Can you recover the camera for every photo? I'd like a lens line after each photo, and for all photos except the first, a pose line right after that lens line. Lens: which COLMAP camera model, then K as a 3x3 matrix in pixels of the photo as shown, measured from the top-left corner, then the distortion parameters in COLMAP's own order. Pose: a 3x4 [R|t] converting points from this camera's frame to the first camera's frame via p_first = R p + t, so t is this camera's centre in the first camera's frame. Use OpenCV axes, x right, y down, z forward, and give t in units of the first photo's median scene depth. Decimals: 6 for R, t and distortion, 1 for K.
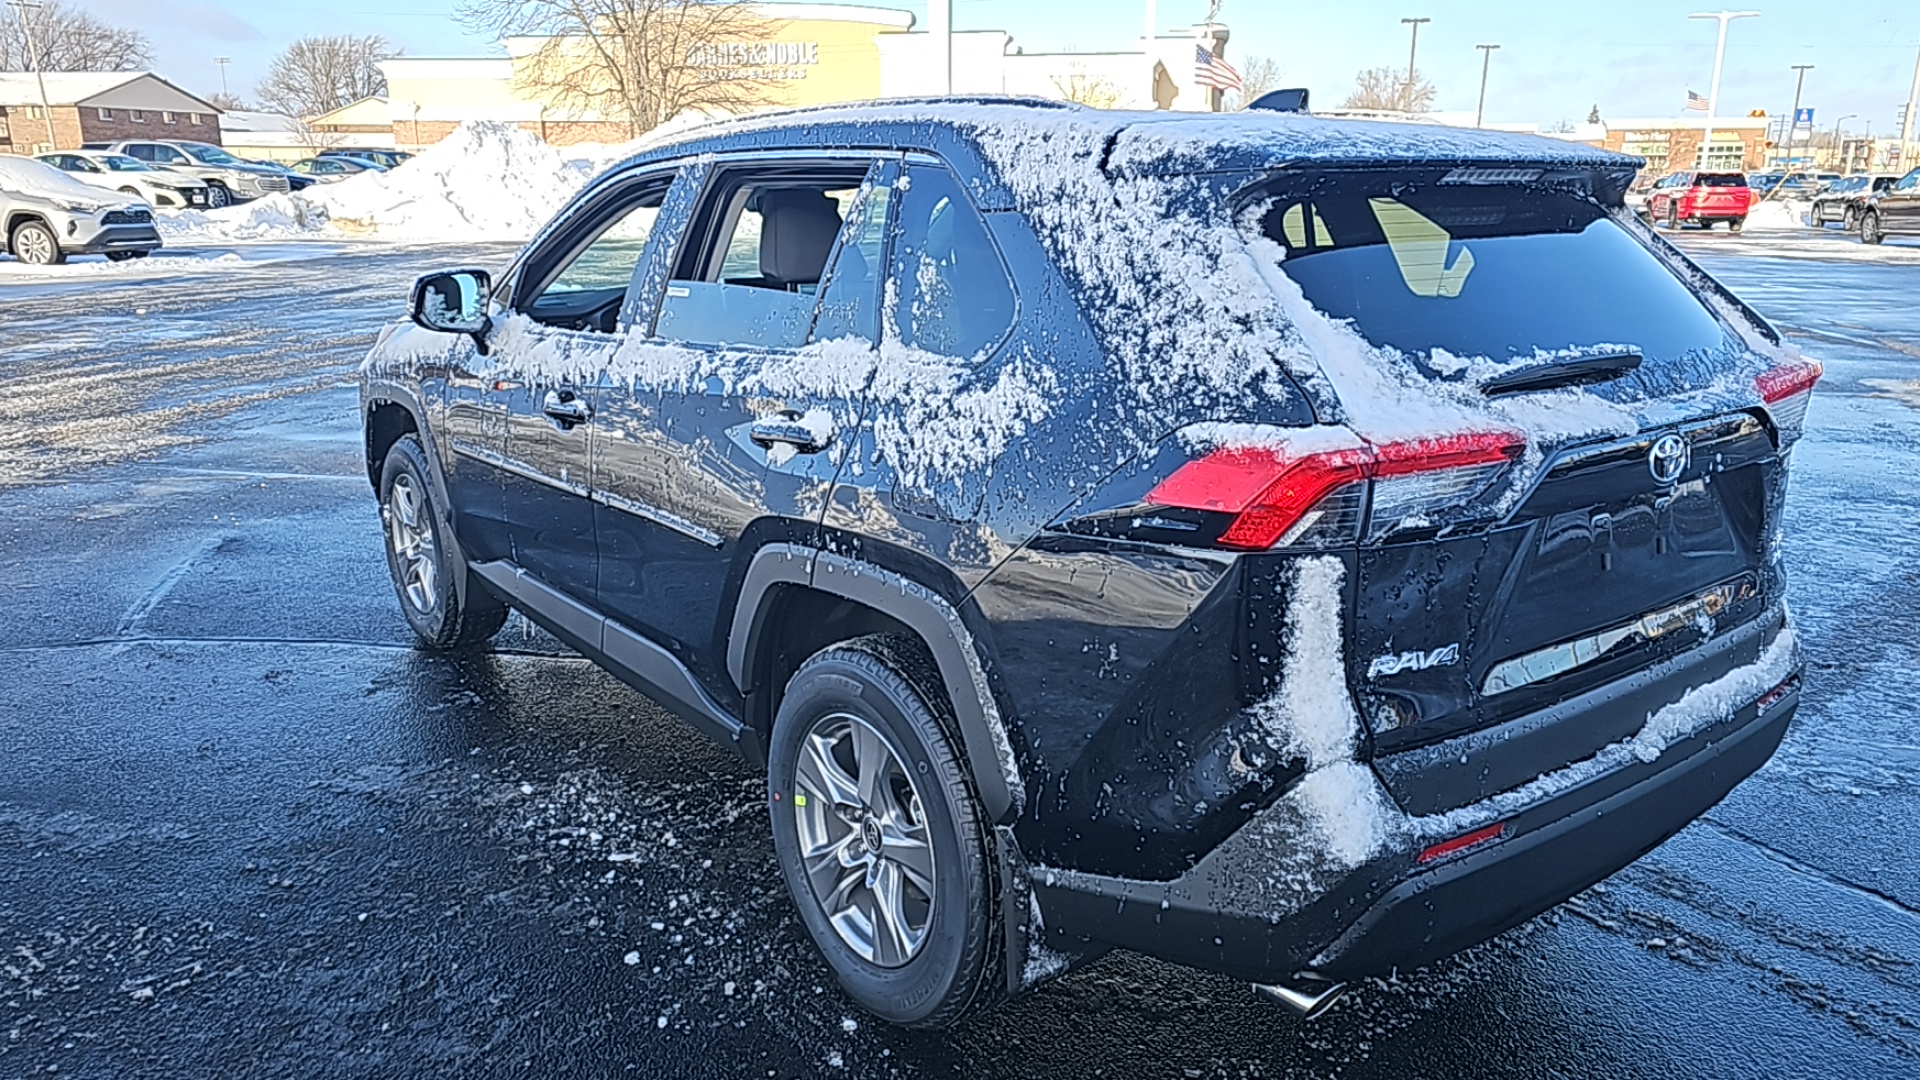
lens RADIAL K [[1366.4, 0, 960.0], [0, 1366.4, 540.0], [0, 0, 1]] dist [0.077890, -0.062836]
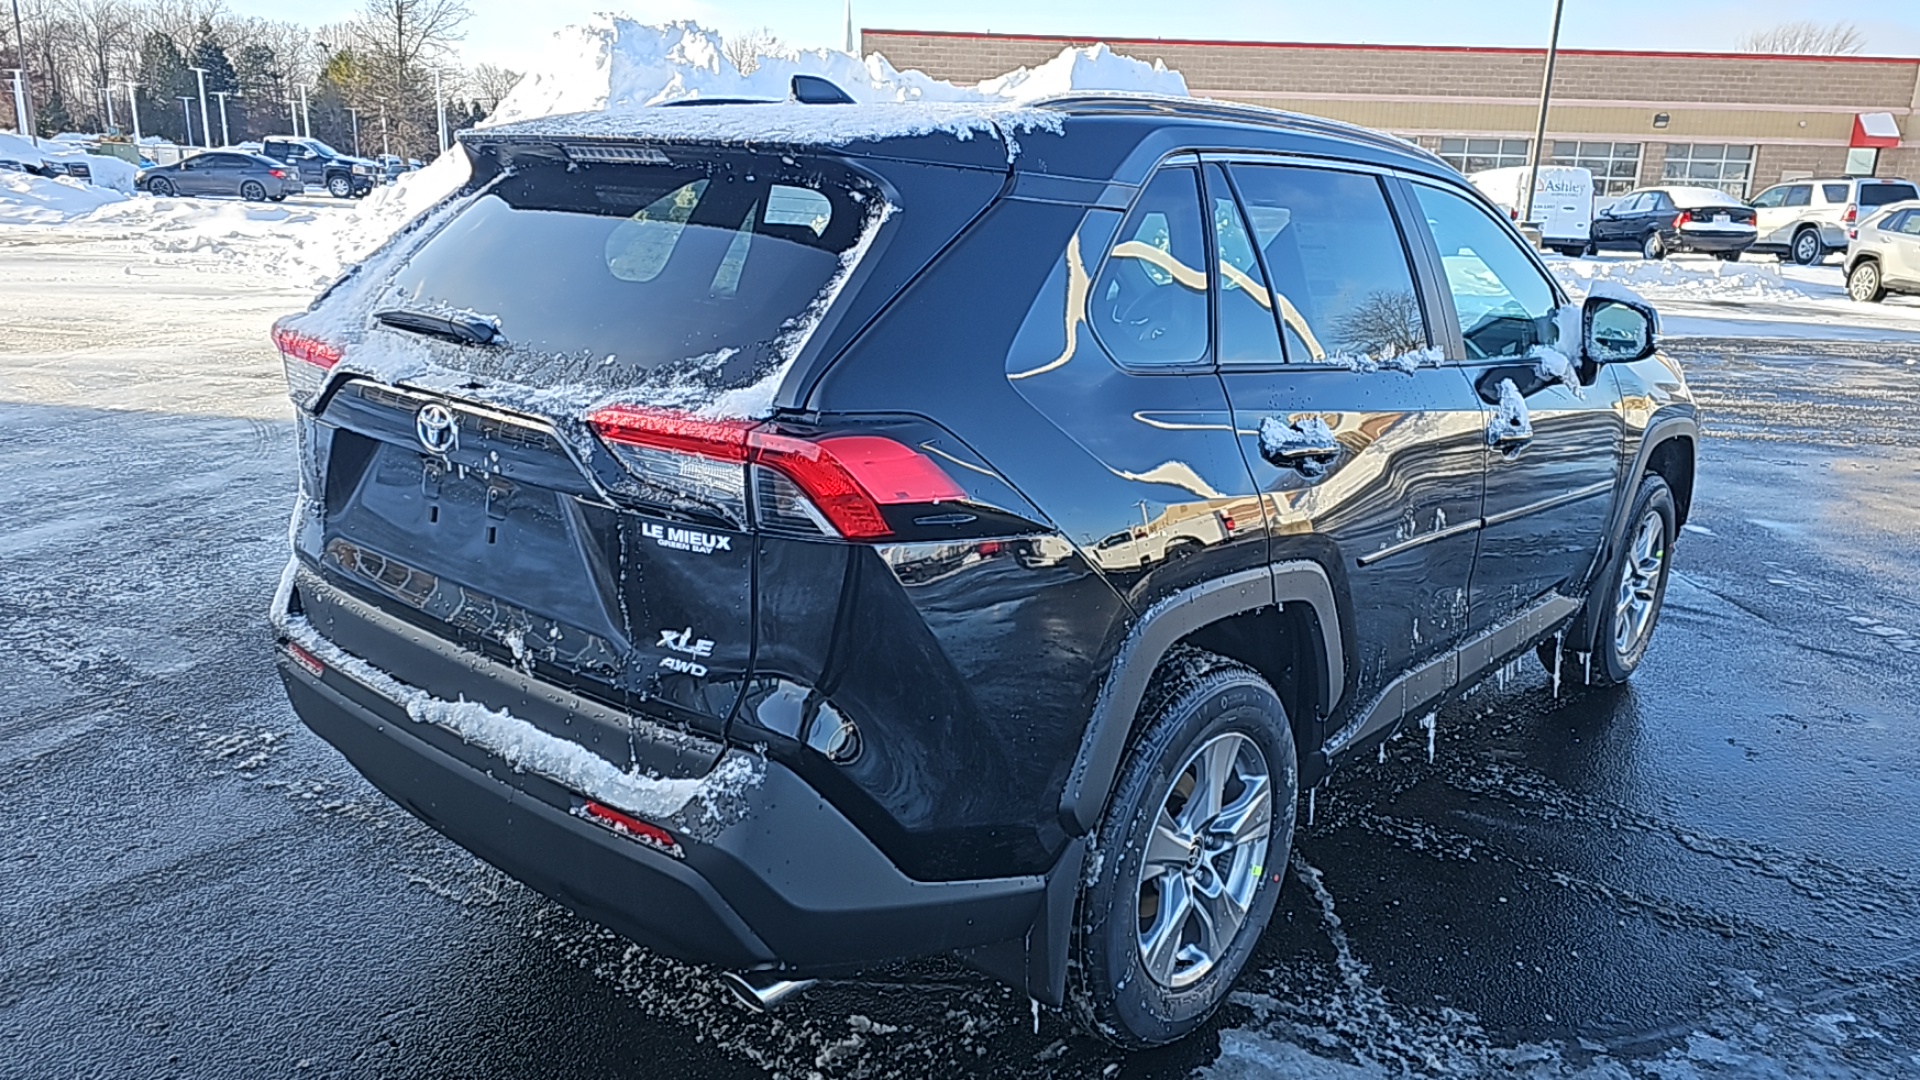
lens RADIAL K [[1362.1, 0, 969.3], [0, 1362.1, 545.3], [0, 0, 1]] dist [0.084235, -0.057063]
pose [[0.203246, 0.251798, -0.946197, 1.488849], [-0.285809, 0.939538, 0.188633, -0.265677], [0.936485, 0.232093, 0.262924, 1.072228]]
